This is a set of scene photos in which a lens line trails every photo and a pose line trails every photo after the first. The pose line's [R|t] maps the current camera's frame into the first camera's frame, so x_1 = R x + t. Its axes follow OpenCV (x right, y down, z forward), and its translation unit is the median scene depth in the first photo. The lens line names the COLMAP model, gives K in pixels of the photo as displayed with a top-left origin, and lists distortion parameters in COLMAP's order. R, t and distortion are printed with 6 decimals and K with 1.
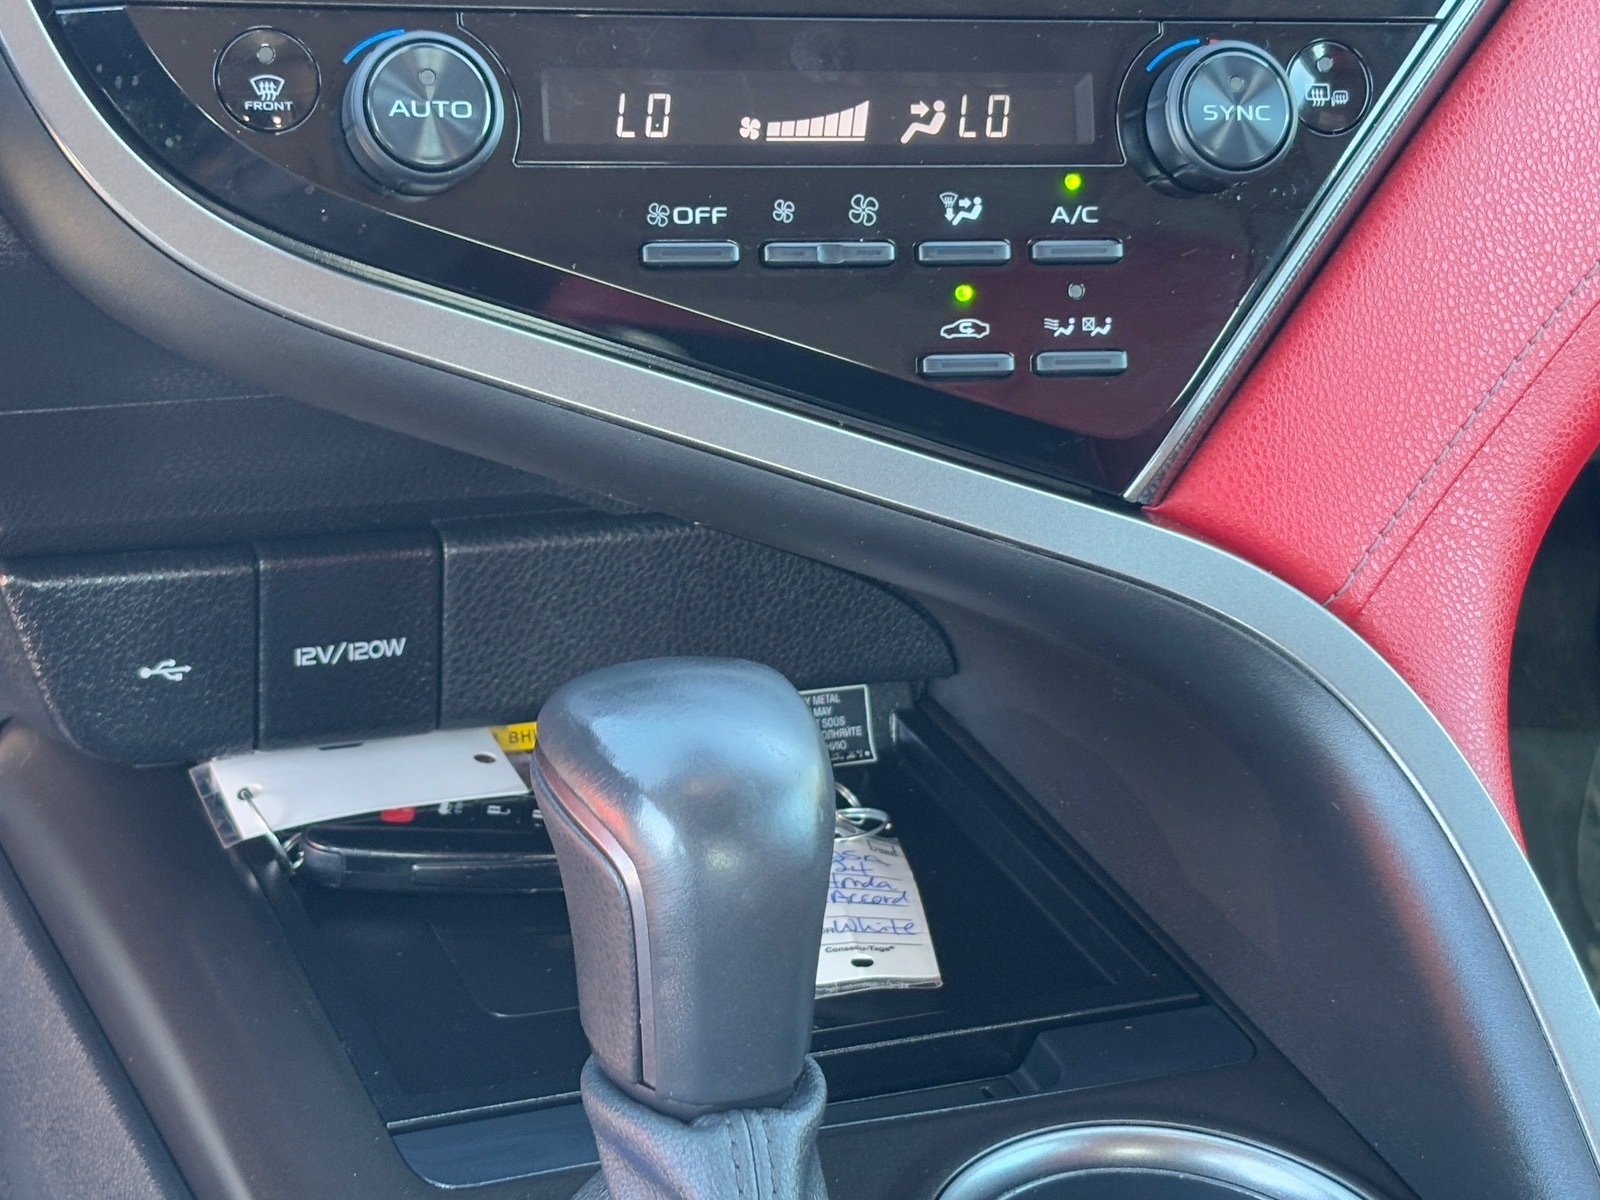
lens RADIAL K [[3101.1, 0, 746.0], [0, 3101.1, 592.1], [0, 0, 1]] dist [0.153859, 0.000000]
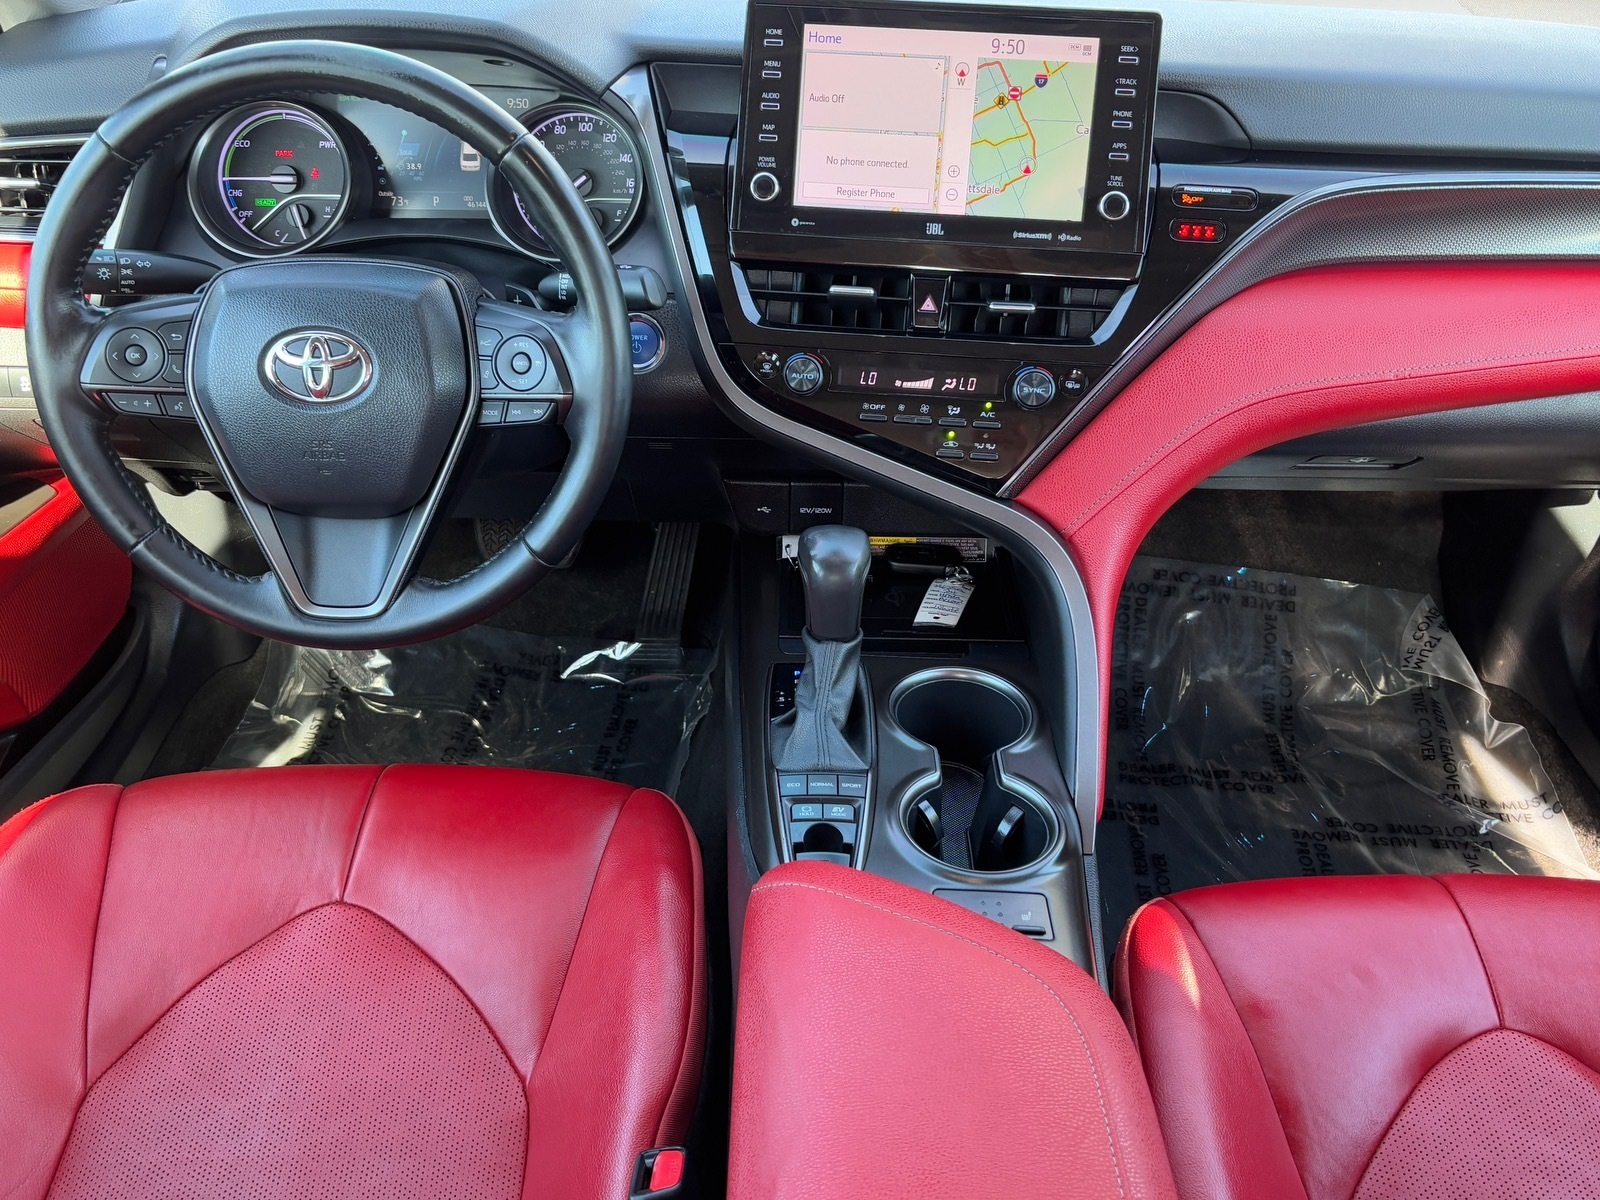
lens RADIAL K [[1464.9, 0, 788.8], [0, 1464.9, 591.9], [0, 0, 1]] dist [0.016417, 0.000000]
pose [[0.917466, 0.146017, -0.370048, 0.542244], [-0.109414, 0.986947, 0.118167, -0.093661], [0.382472, -0.067926, 0.921467, -0.630695]]
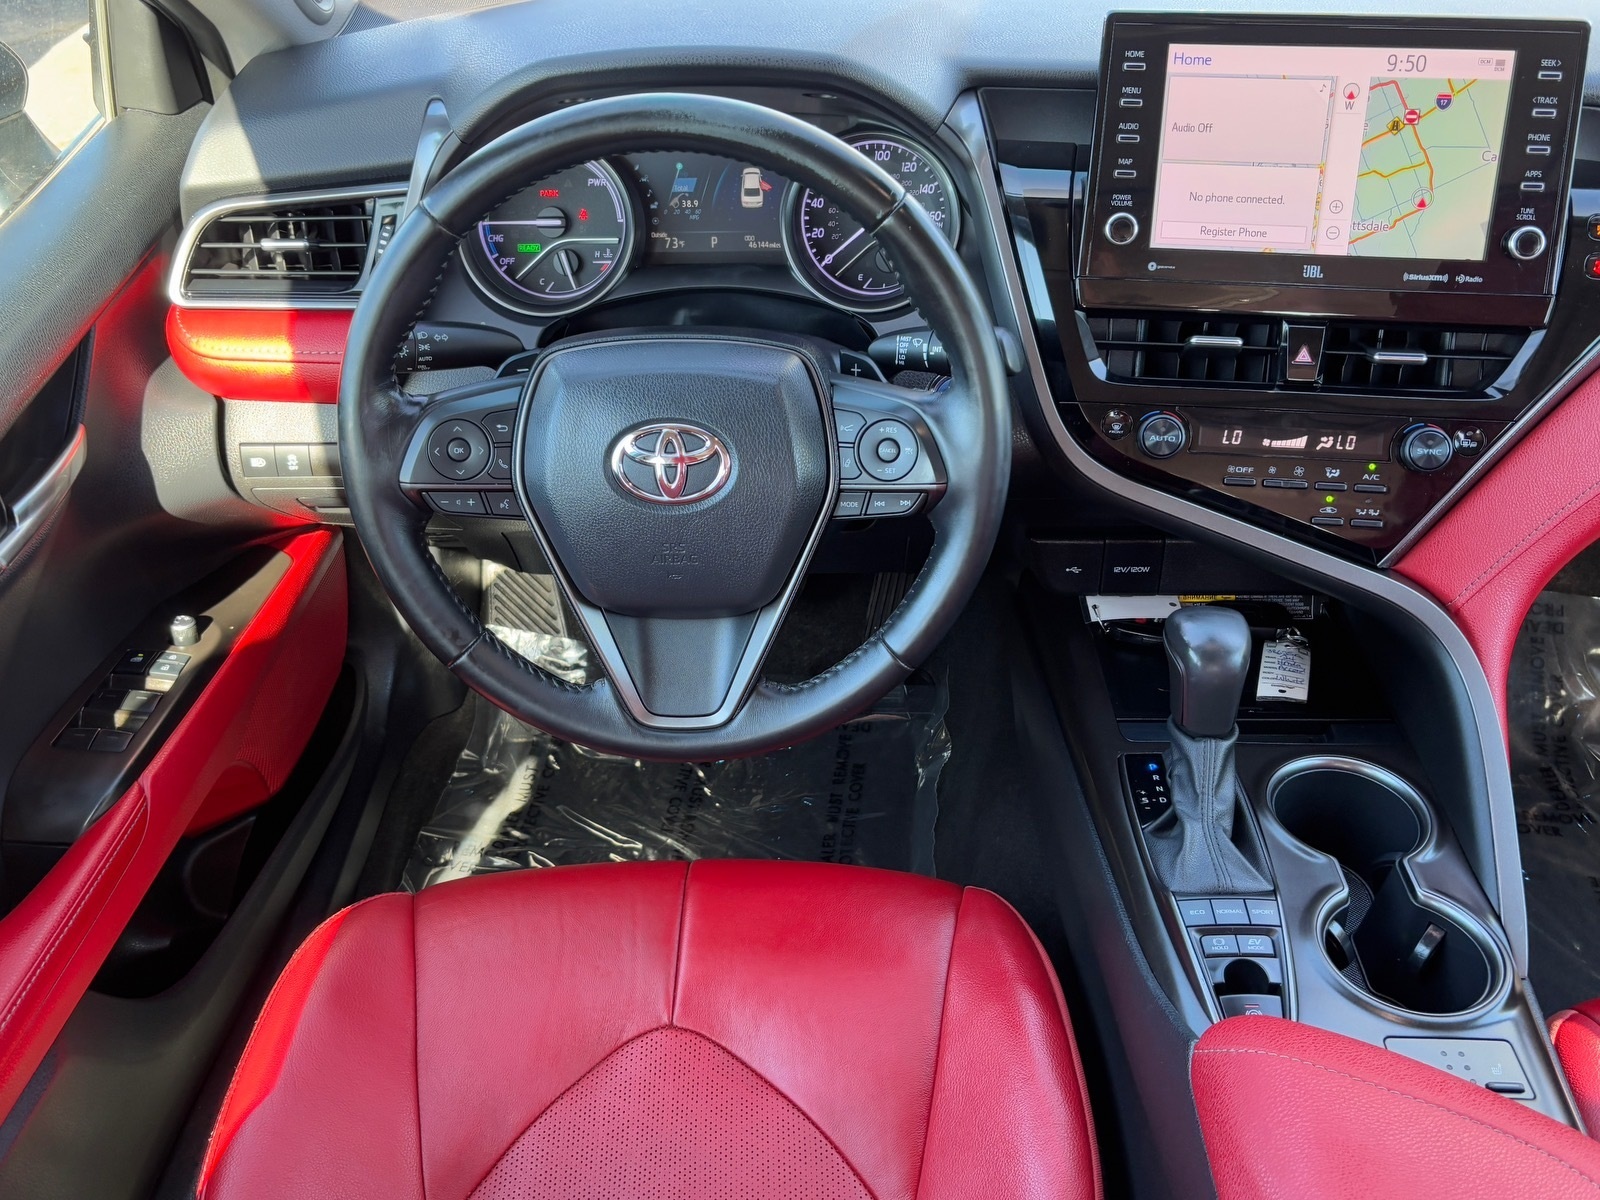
lens RADIAL K [[1464.9, 0, 798.0], [0, 1464.9, 611.2], [0, 0, 1]] dist [0.016417, 0.000000]
pose [[0.913583, 0.145248, -0.379827, 0.160384], [-0.086236, 0.981991, 0.168098, -0.188463], [0.397403, -0.120817, 0.909656, -0.605721]]
